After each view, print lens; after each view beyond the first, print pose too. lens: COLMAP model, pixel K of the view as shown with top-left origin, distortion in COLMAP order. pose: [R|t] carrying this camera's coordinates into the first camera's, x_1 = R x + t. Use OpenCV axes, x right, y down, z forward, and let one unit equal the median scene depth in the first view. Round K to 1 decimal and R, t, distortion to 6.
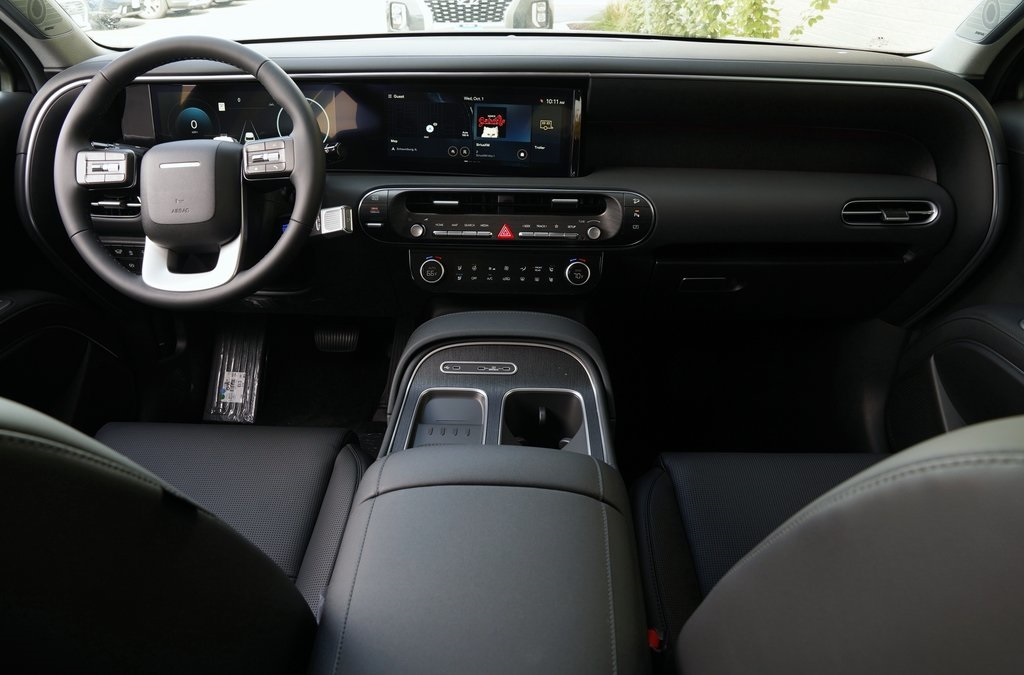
lens RADIAL K [[707.7, 0, 511.0], [0, 707.7, 331.8], [0, 0, 1]] dist [-0.117353, 0.061553]
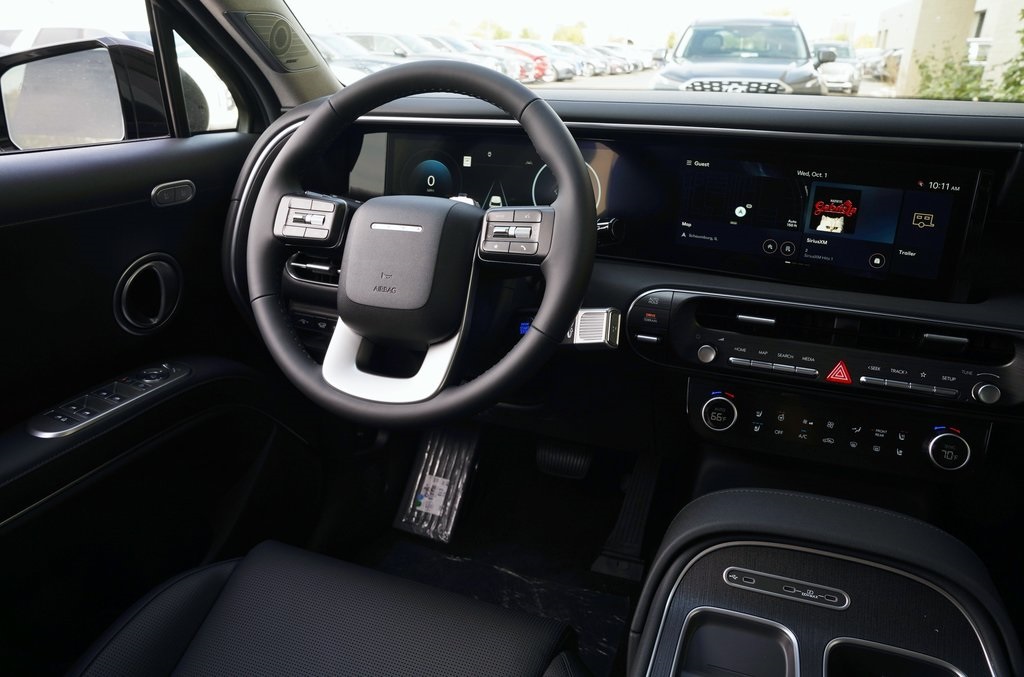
lens RADIAL K [[707.7, 0, 508.5], [0, 707.7, 338.2], [0, 0, 1]] dist [-0.117353, 0.061553]
pose [[0.941298, 0.123798, -0.314056, -0.101773], [-0.159036, 0.983246, -0.089081, -0.066106], [0.297766, 0.133798, 0.945216, 0.288940]]
